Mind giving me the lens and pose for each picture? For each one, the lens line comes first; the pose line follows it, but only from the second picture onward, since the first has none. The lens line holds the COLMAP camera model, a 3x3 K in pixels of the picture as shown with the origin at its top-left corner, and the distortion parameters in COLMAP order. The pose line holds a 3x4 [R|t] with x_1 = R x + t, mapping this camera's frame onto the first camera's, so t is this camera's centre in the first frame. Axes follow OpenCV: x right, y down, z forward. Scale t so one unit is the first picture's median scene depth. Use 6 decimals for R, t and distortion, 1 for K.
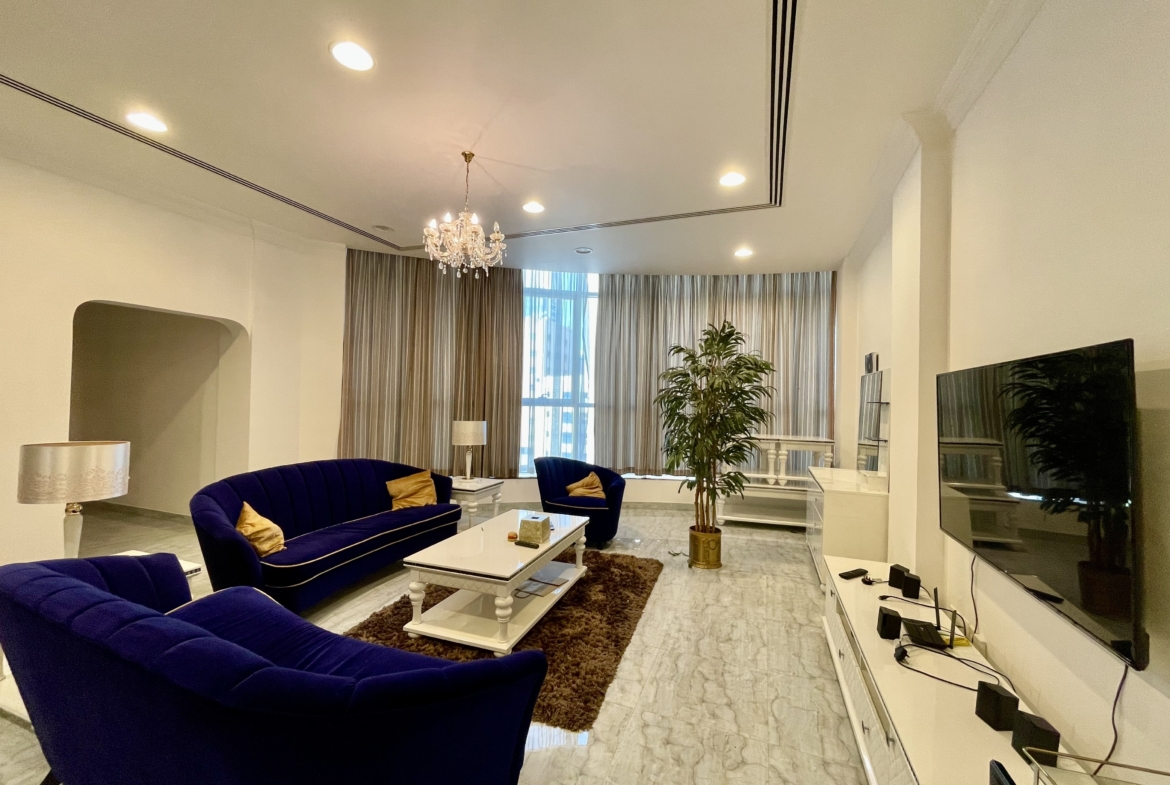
lens RADIAL K [[471.5, 0, 579.4], [0, 471.5, 395.1], [0, 0, 1]] dist [-0.007582, 0.000078]
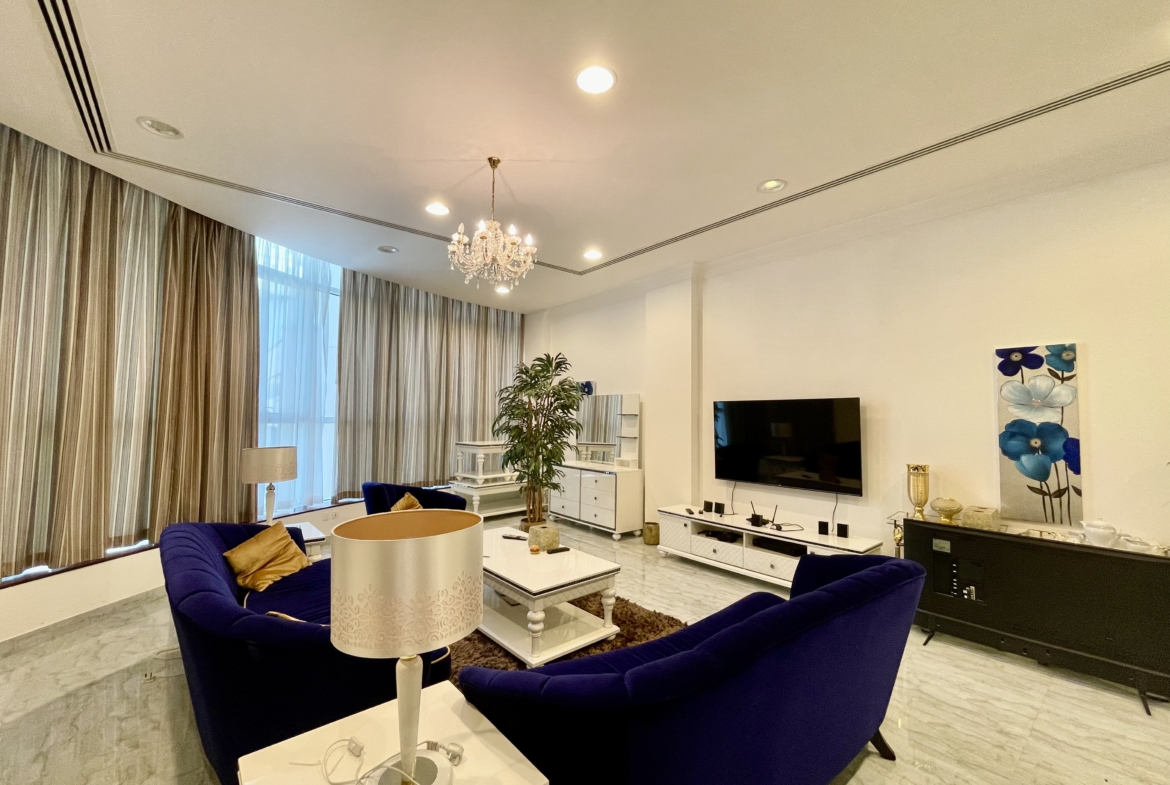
lens RADIAL K [[471.5, 0, 579.4], [0, 471.5, 395.1], [0, 0, 1]] dist [-0.007582, 0.000078]
pose [[0.495742, 0.020156, 0.868236, -0.714346], [-0.007854, 0.999794, -0.018726, -0.016815], [-0.868434, 0.002465, 0.495798, 0.281048]]
